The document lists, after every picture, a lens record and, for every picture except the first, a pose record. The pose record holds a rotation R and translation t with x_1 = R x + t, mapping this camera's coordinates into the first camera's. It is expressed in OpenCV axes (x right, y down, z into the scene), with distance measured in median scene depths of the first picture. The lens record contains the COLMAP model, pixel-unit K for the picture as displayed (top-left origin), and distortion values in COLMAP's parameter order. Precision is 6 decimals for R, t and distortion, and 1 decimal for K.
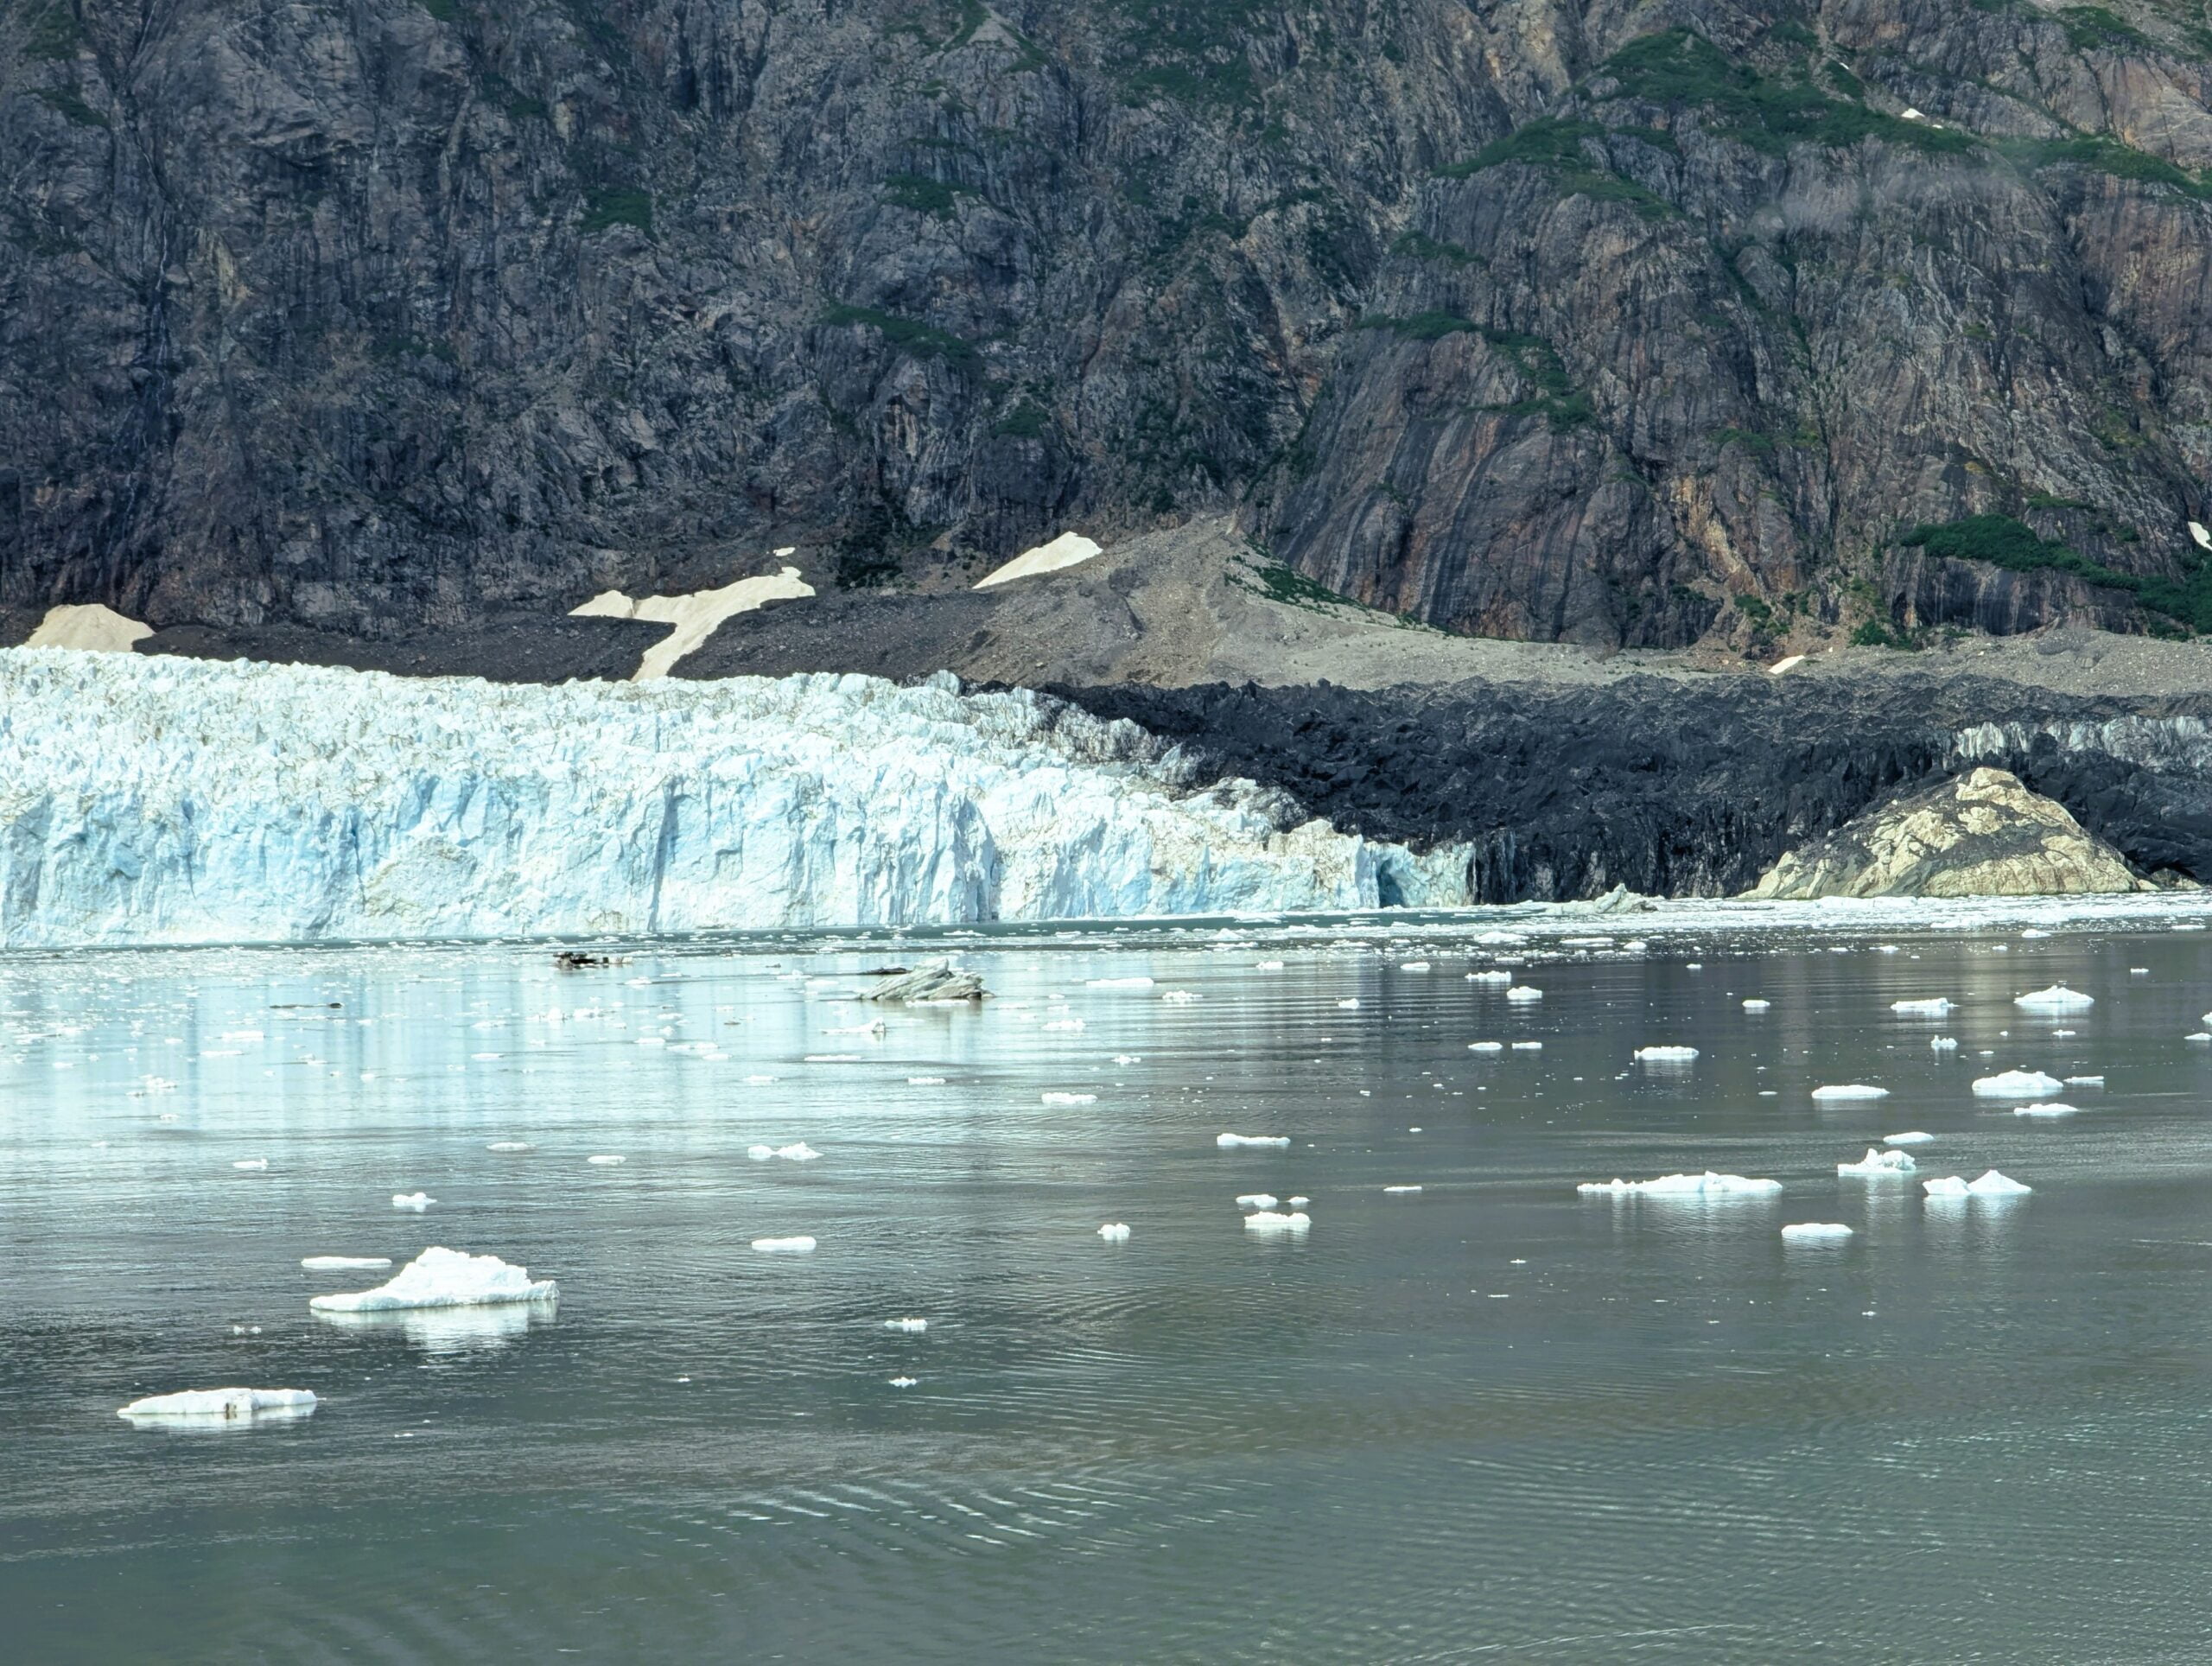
lens RADIAL K [[8549.5, 0, 1114.3], [0, 8549.5, 840.1], [0, 0, 1]] dist [0.469033, 0.000000]
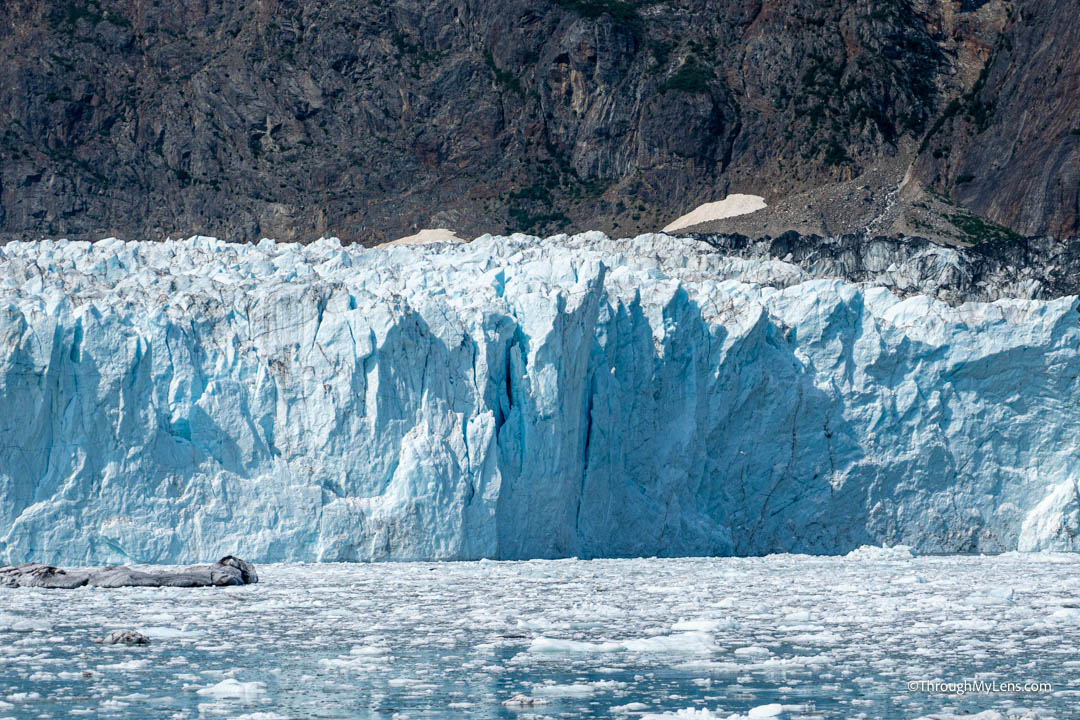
lens RADIAL K [[5003.1, 0, 539.5], [0, 5003.1, 360.9], [0, 0, 1]] dist [-0.150211, 0.000000]
pose [[0.999741, 0.011736, 0.019511, -0.039510], [-0.011029, 0.999293, -0.035943, 0.006148], [-0.019919, 0.035718, 0.999163, 0.406452]]
